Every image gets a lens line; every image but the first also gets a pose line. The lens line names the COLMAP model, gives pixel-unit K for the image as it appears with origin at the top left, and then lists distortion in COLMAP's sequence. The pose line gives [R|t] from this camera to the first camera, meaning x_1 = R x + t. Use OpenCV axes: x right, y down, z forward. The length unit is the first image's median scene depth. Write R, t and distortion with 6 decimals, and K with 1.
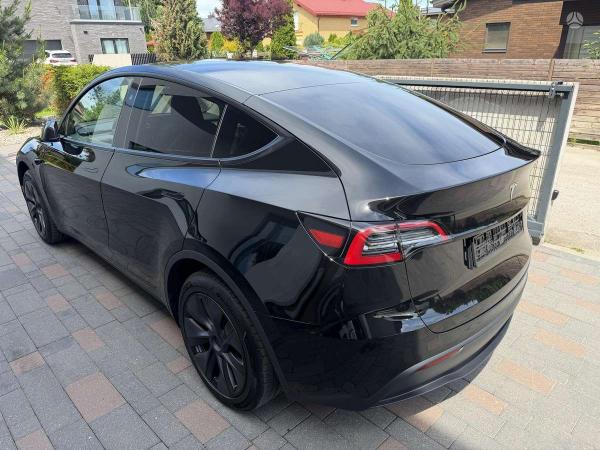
lens RADIAL K [[458.2, 0, 300.6], [0, 458.2, 243.2], [0, 0, 1]] dist [0.006198, -0.009823]
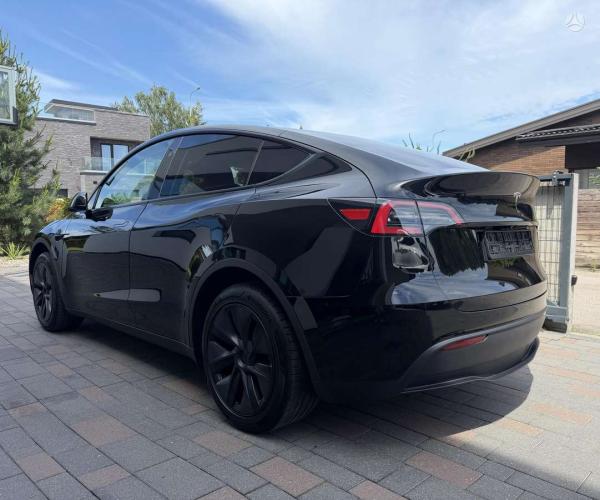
lens RADIAL K [[506.2, 0, 335.3], [0, 506.2, 249.2], [0, 0, 1]] dist [0.009288, -0.008462]
pose [[0.999091, 0.005843, 0.042231, -0.016633], [0.007575, 0.950479, -0.310698, 0.179351], [-0.041955, 0.310735, 0.949570, -0.058137]]
